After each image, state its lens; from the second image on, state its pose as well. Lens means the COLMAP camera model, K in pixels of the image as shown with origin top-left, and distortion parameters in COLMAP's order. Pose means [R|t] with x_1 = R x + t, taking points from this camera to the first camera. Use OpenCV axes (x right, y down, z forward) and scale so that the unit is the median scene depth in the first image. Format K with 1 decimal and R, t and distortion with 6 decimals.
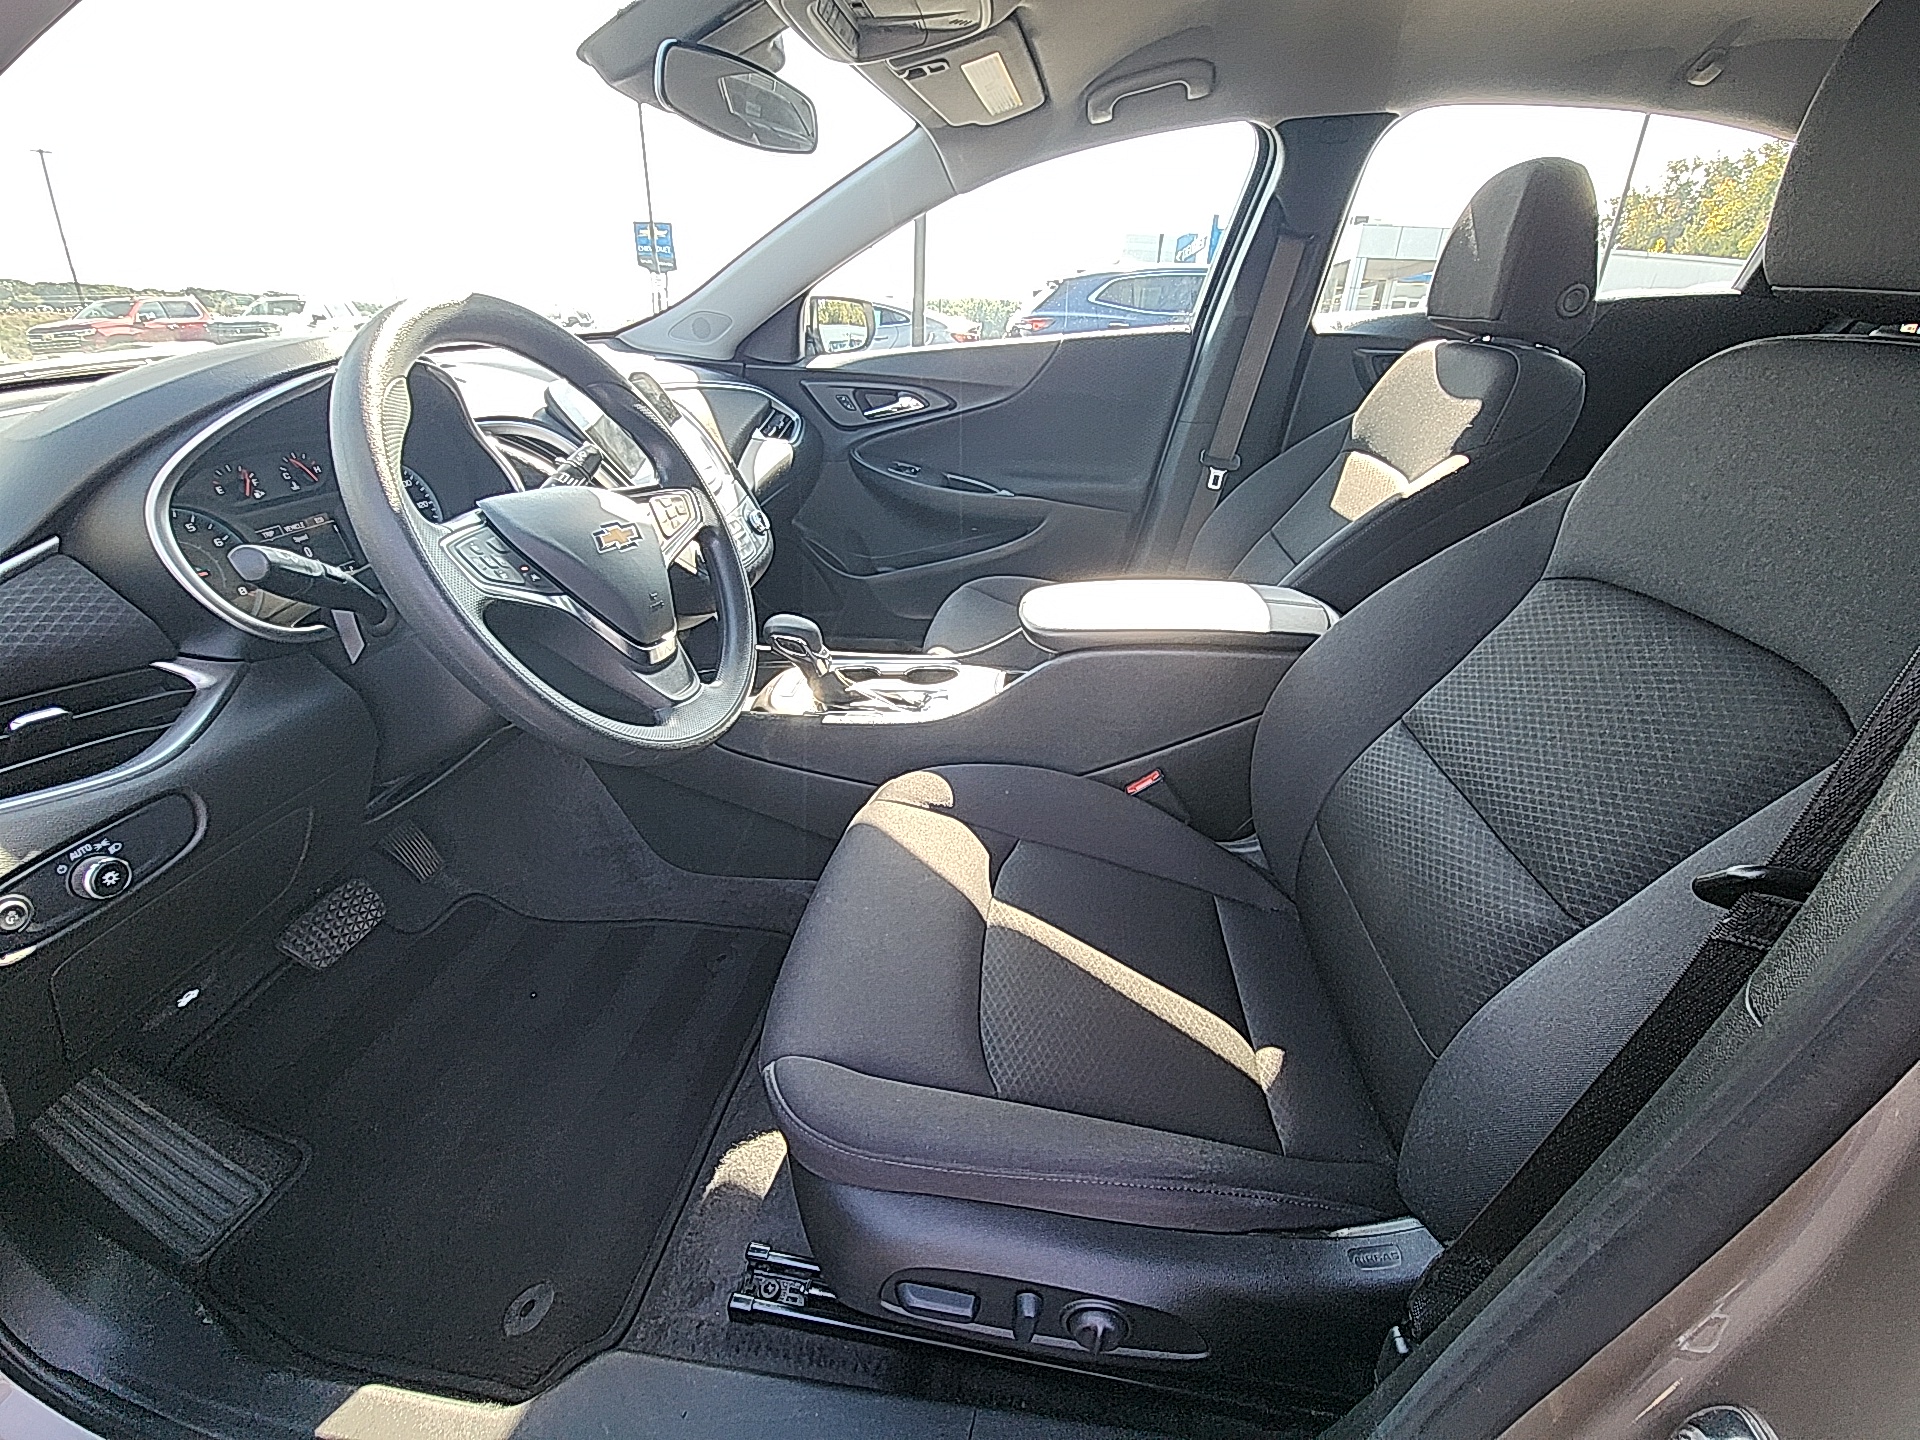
lens RADIAL K [[770.6, 0, 947.8], [0, 770.6, 698.7], [0, 0, 1]] dist [0.010674, -0.006893]
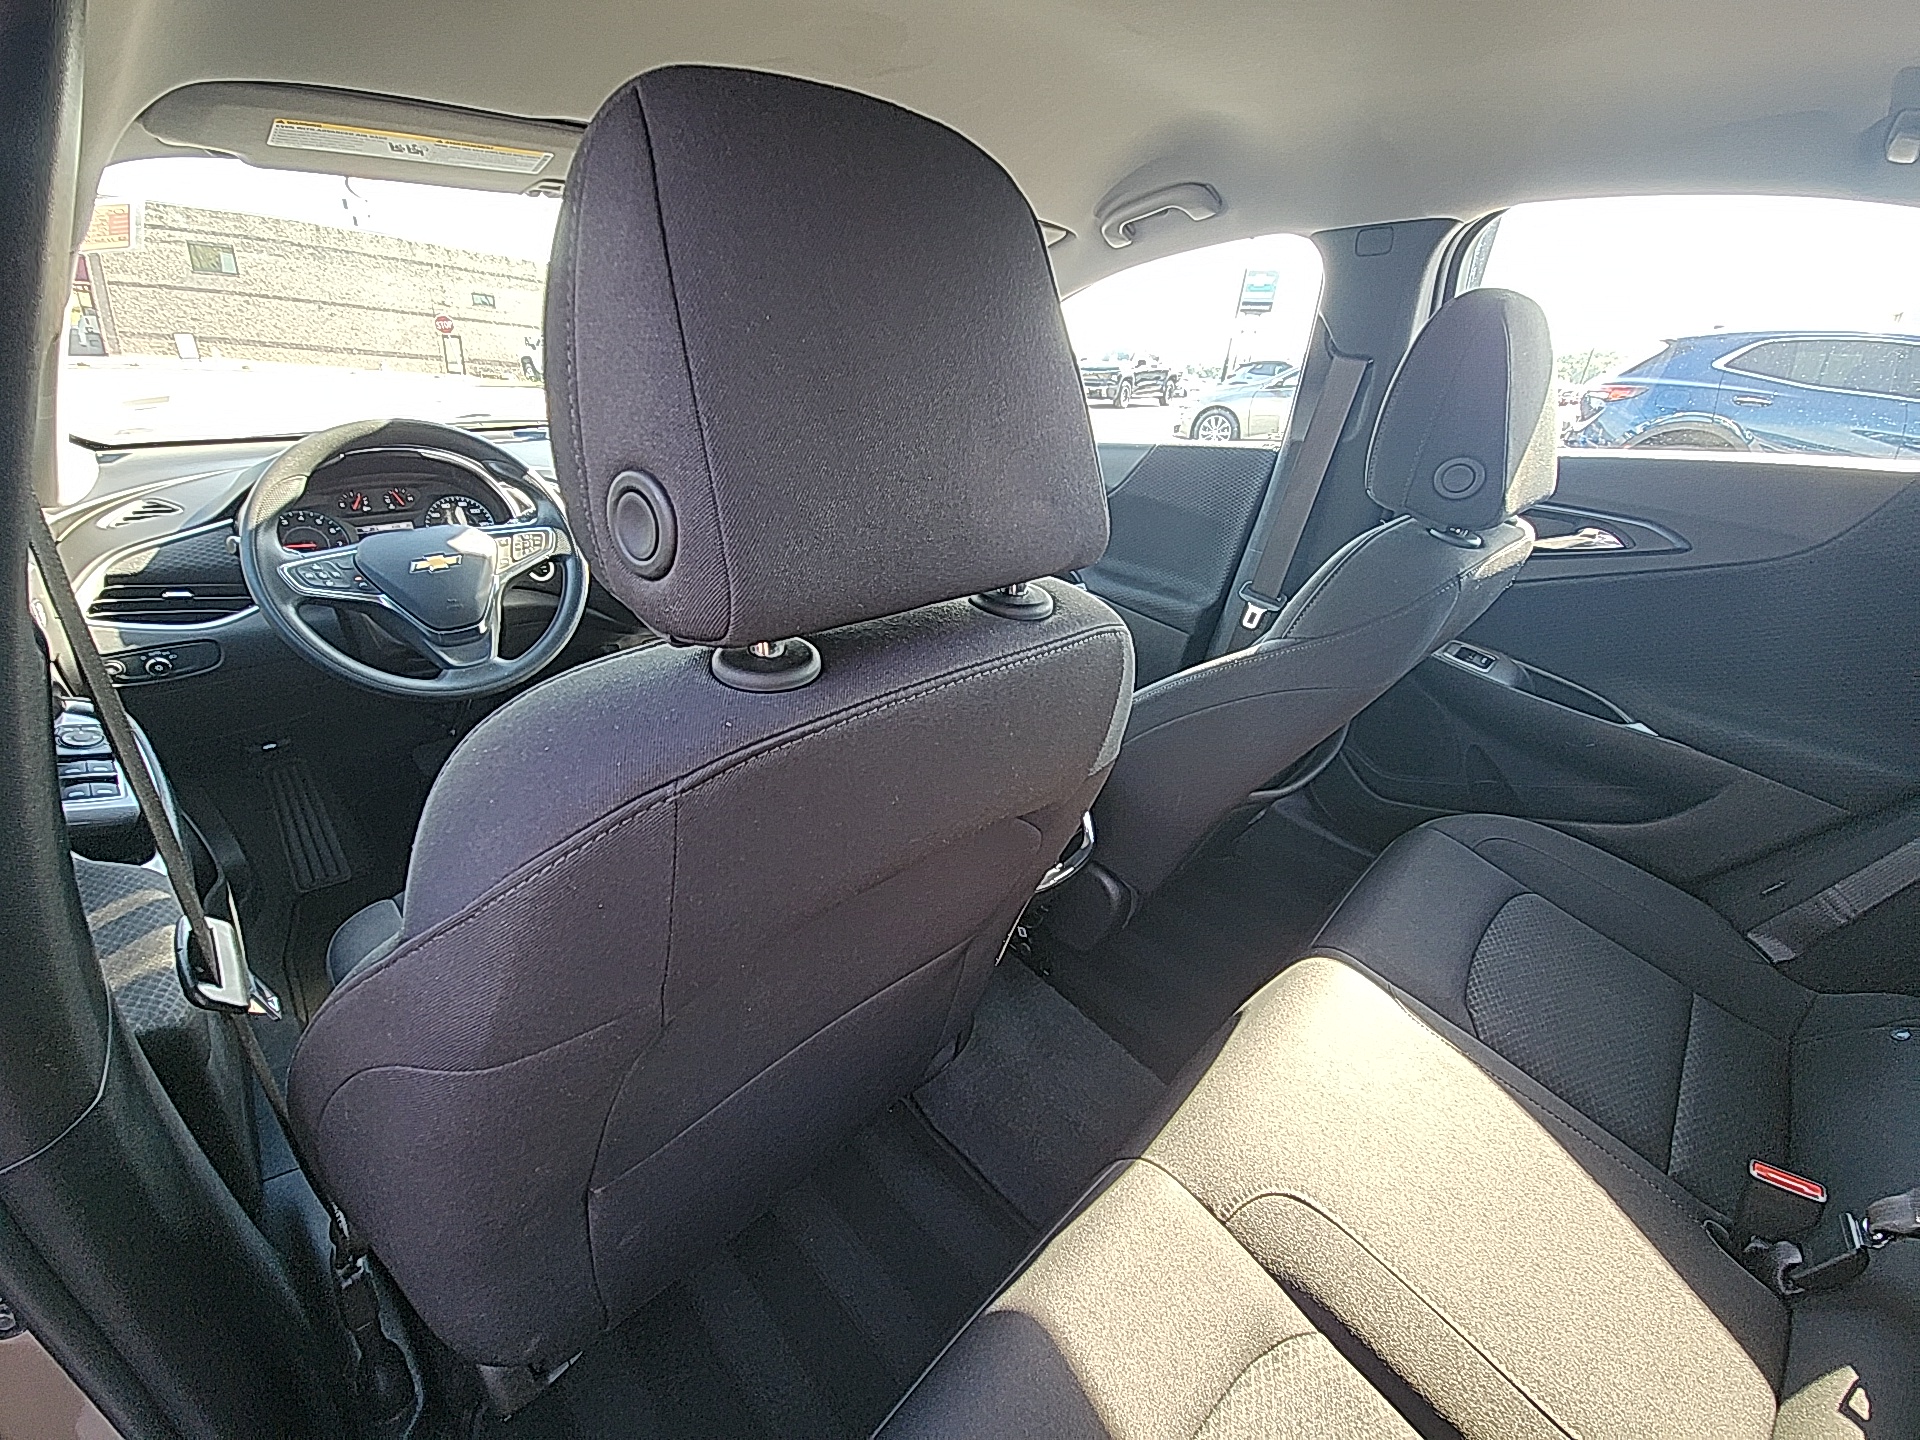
lens RADIAL K [[770.6, 0, 950.7], [0, 770.6, 709.6], [0, 0, 1]] dist [0.010674, -0.006893]
pose [[0.787155, 0.276381, -0.551363, 0.960742], [-0.294853, 0.953830, 0.057177, -0.219855], [0.541710, 0.117564, 0.832304, 0.172593]]
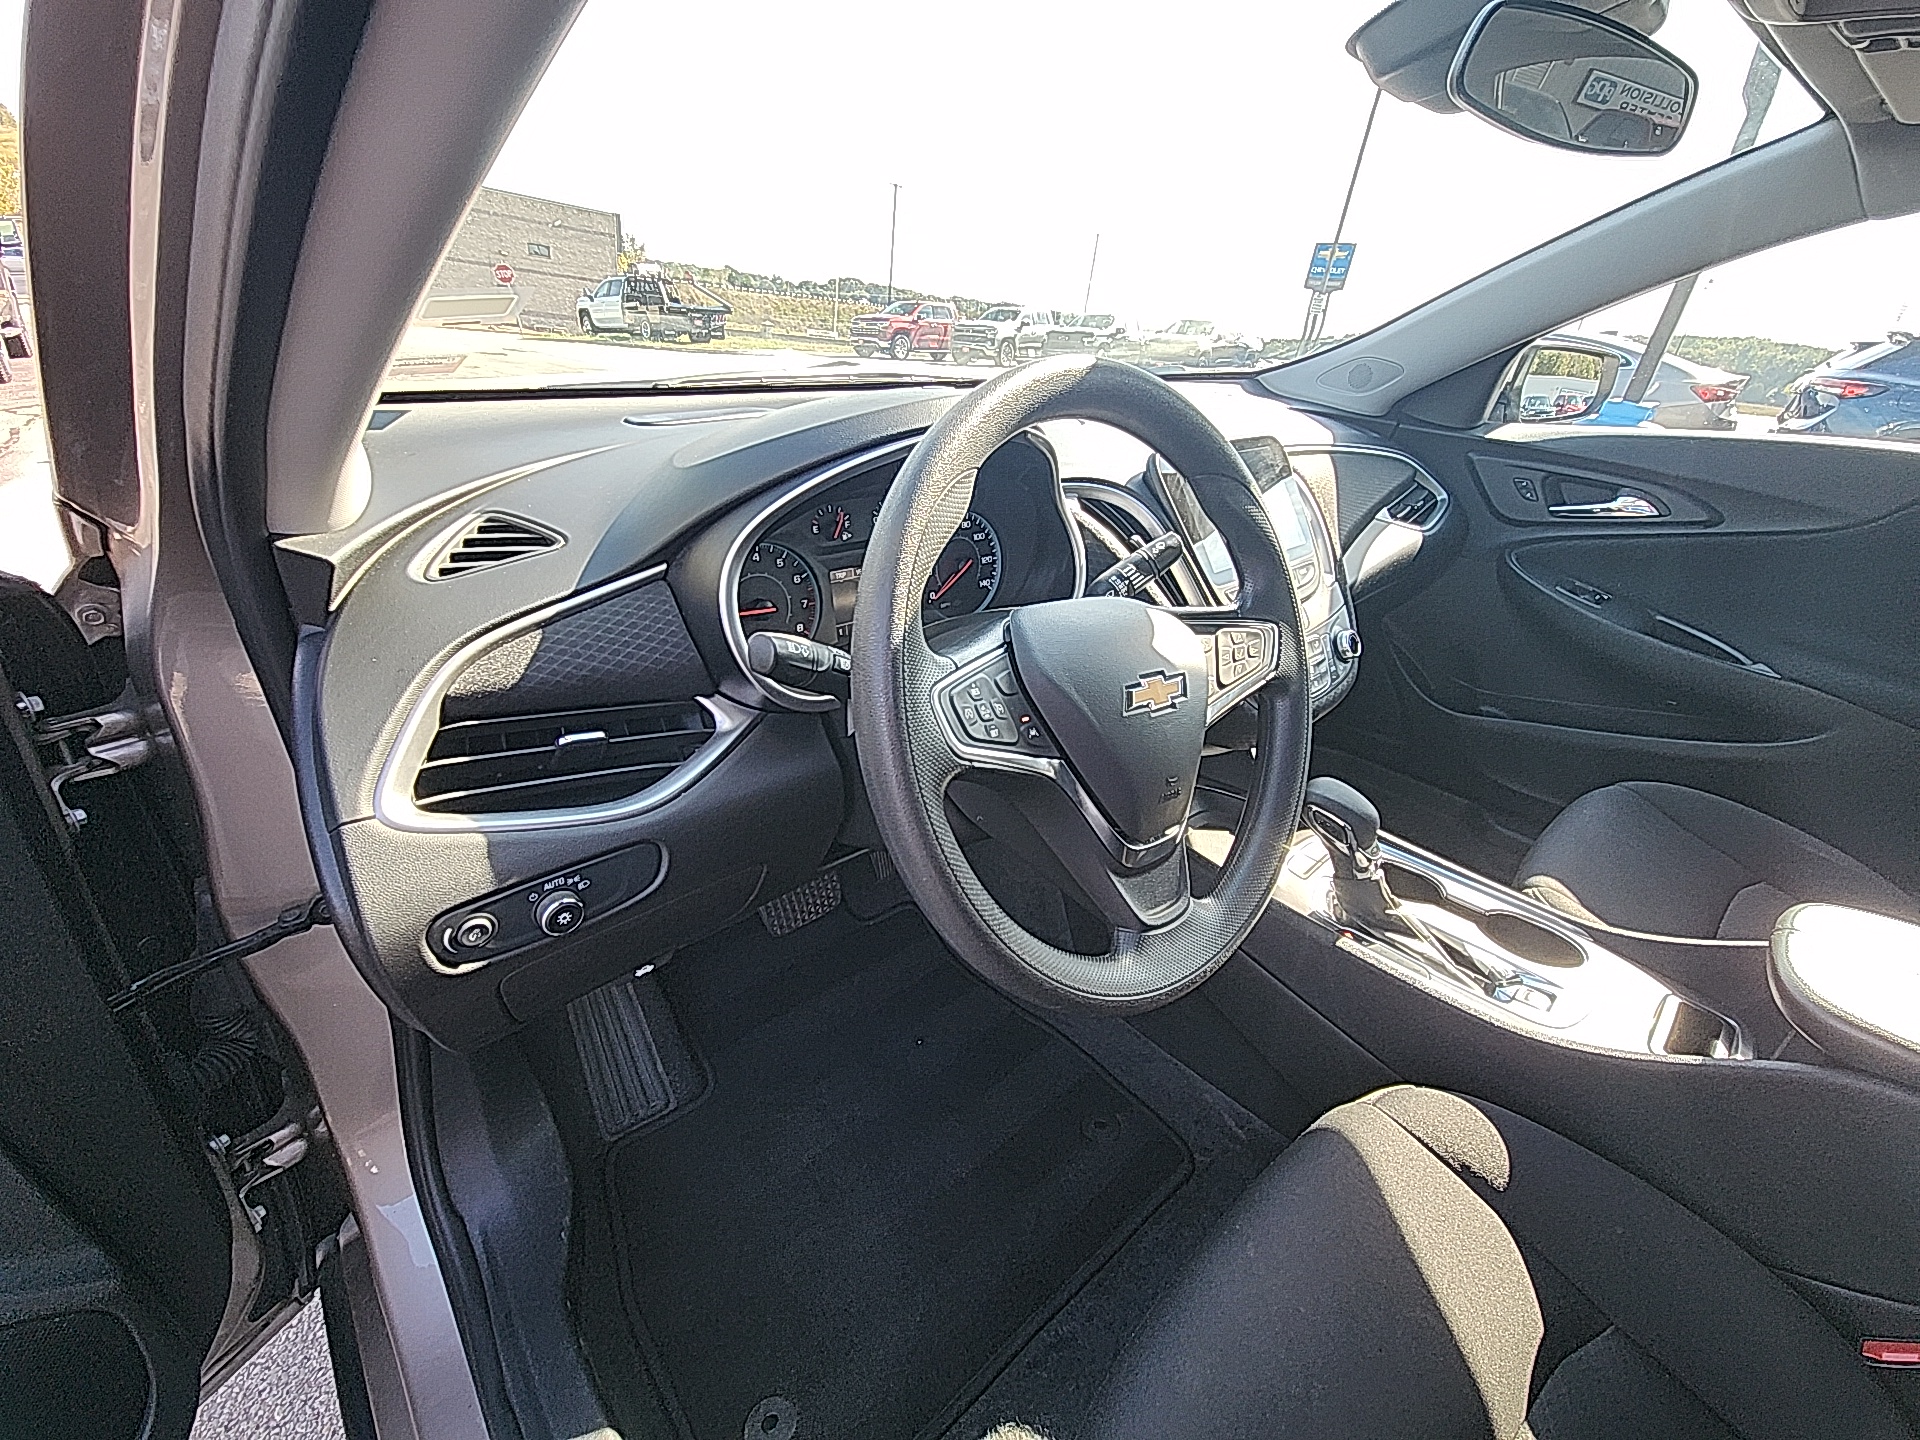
lens RADIAL K [[770.6, 0, 953.9], [0, 770.6, 705.5], [0, 0, 1]] dist [0.010674, -0.006893]
pose [[0.754517, 0.330598, -0.566930, -0.102534], [-0.338396, 0.936142, 0.095534, -0.136084], [0.562310, 0.119765, 0.818207, 0.198299]]
